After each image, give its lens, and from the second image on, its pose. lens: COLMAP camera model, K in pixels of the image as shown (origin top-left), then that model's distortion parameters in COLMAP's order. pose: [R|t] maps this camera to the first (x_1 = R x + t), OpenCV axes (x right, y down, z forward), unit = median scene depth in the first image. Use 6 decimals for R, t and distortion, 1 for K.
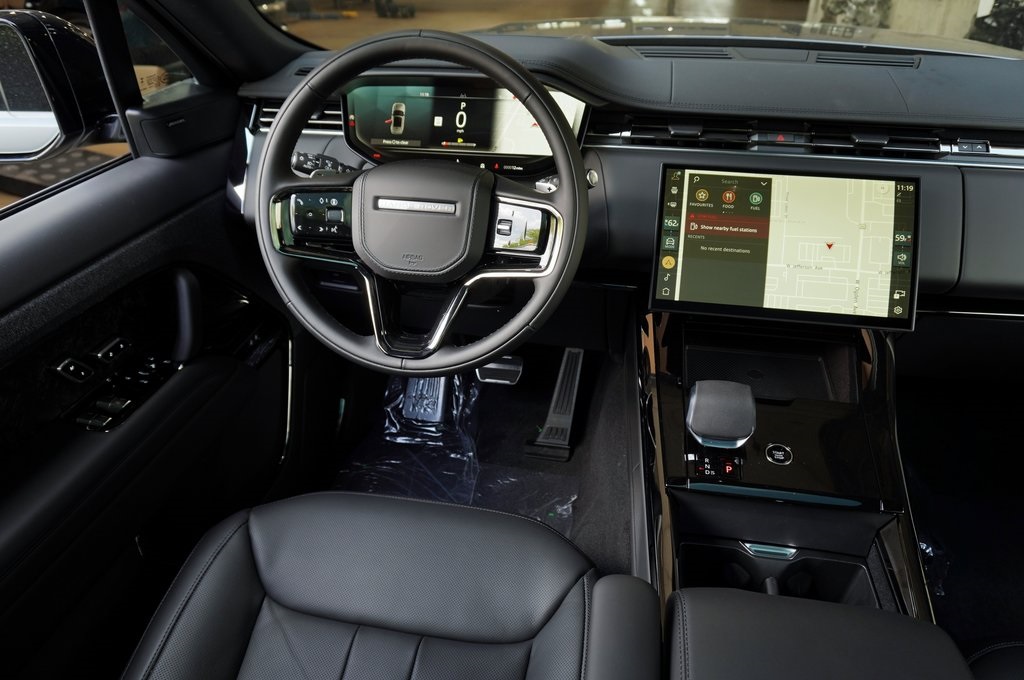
lens RADIAL K [[681.6, 0, 514.3], [0, 681.6, 344.8], [0, 0, 1]] dist [-0.041675, 0.027644]
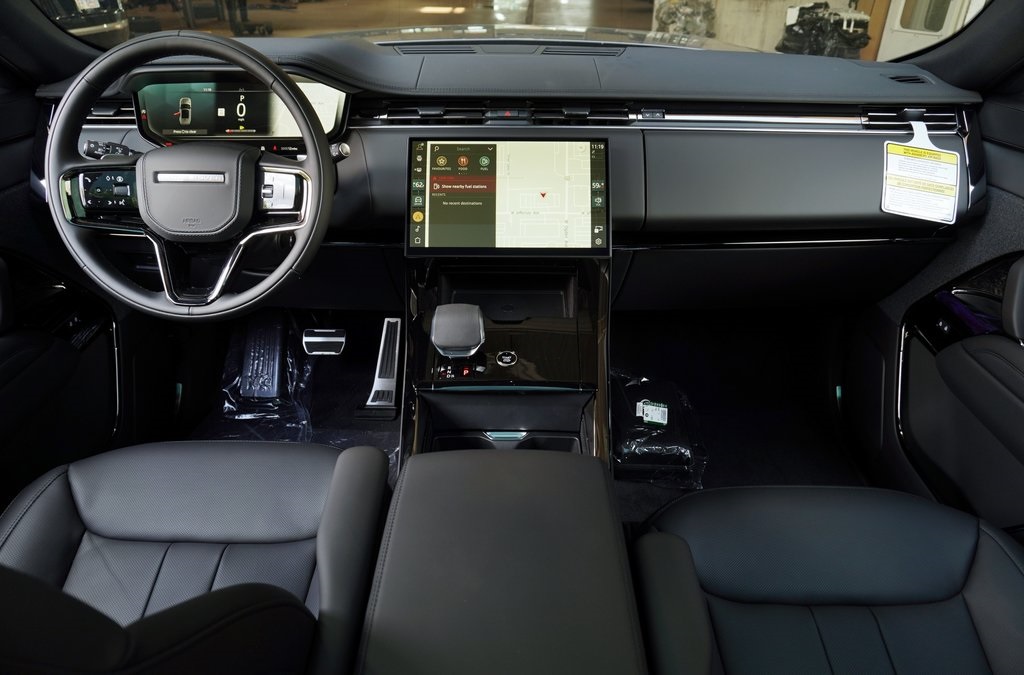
lens RADIAL K [[681.6, 0, 509.6], [0, 681.6, 340.9], [0, 0, 1]] dist [-0.041675, 0.027644]
pose [[0.985377, -0.081460, 0.149653, 0.187517], [0.084972, 0.996235, -0.017217, 0.135510], [-0.147687, 0.029681, 0.988589, -0.224932]]
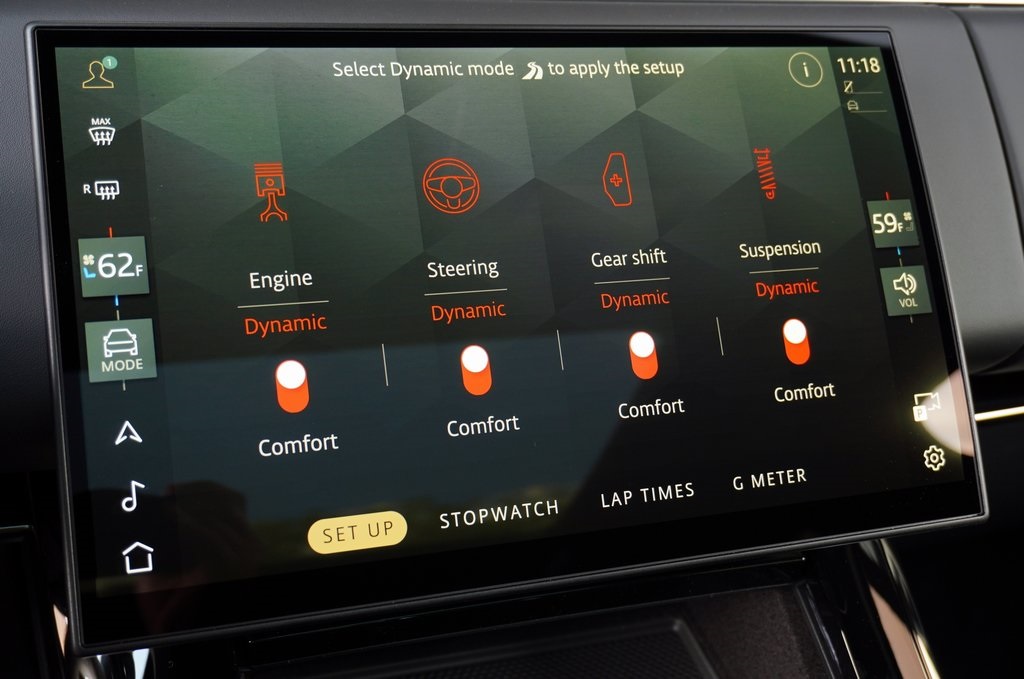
lens RADIAL K [[1242.2, 0, 513.1], [0, 1242.2, 344.6], [0, 0, 1]] dist [0.027427, 0.000000]
pose [[0.874892, -0.146631, 0.461588, 0.148812], [0.193455, 0.979538, -0.055507, -0.101174], [-0.444004, 0.137859, 0.885356, 0.556048]]
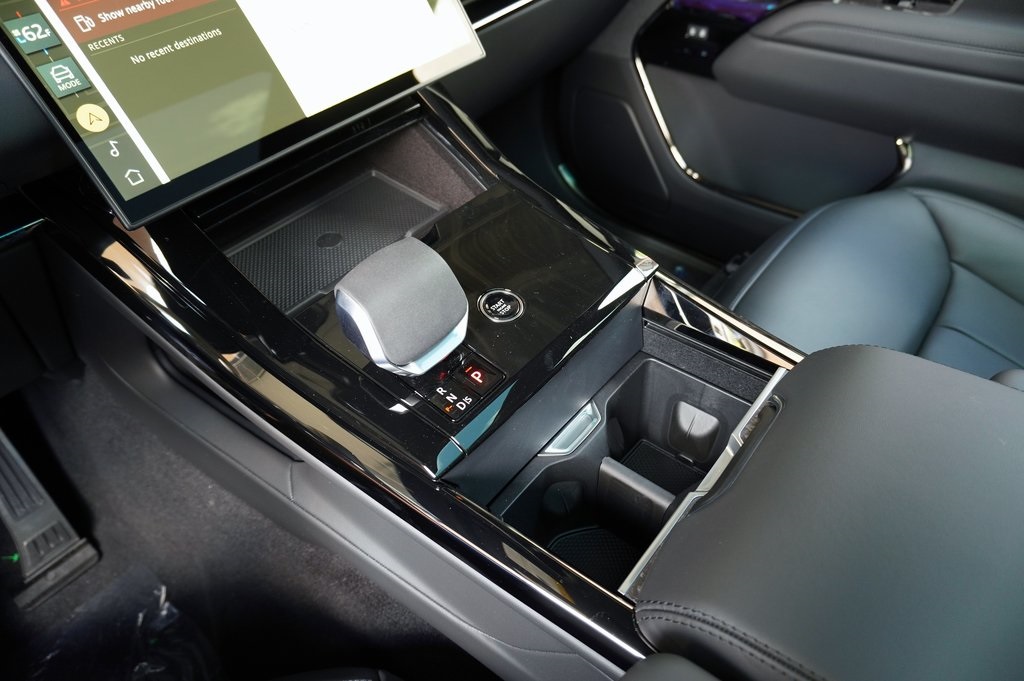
lens RADIAL K [[681.6, 0, 517.0], [0, 681.6, 344.3], [0, 0, 1]] dist [-0.041675, 0.027644]
pose [[0.480002, -0.609856, 0.630614, -0.009793], [0.499397, 0.780952, 0.375122, -0.031232], [-0.721250, 0.134868, 0.679419, 0.516085]]
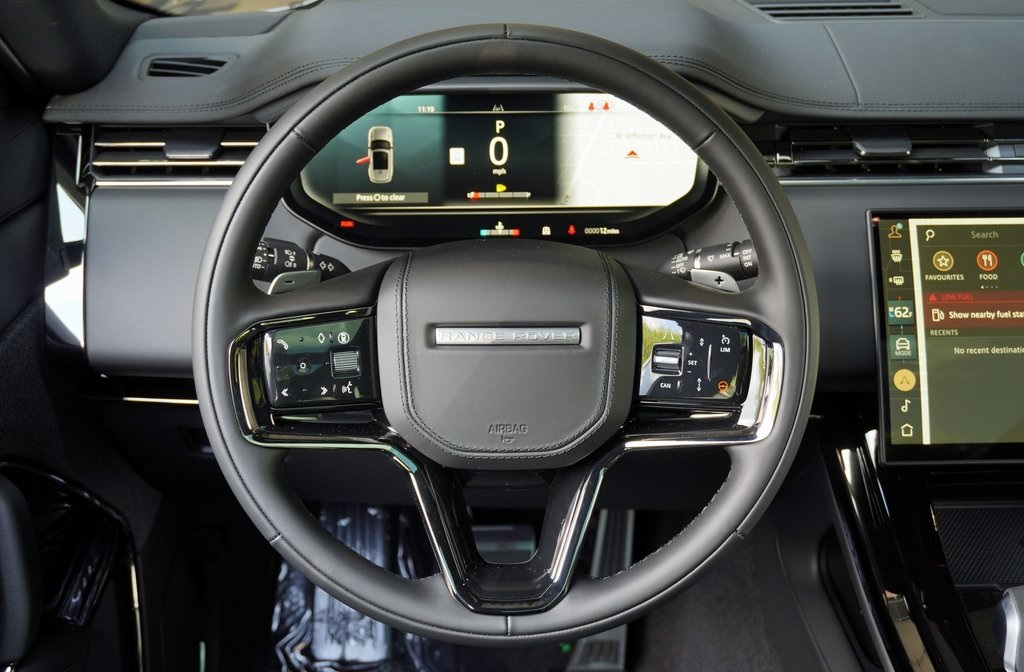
lens RADIAL K [[1203.0, 0, 518.4], [0, 1203.0, 353.1], [0, 0, 1]] dist [0.000754, 0.000000]
pose [[0.979441, -0.094001, 0.178493, -0.280923], [0.104485, 0.993256, -0.050252, -0.126939], [-0.172565, 0.067869, 0.982657, 0.038532]]
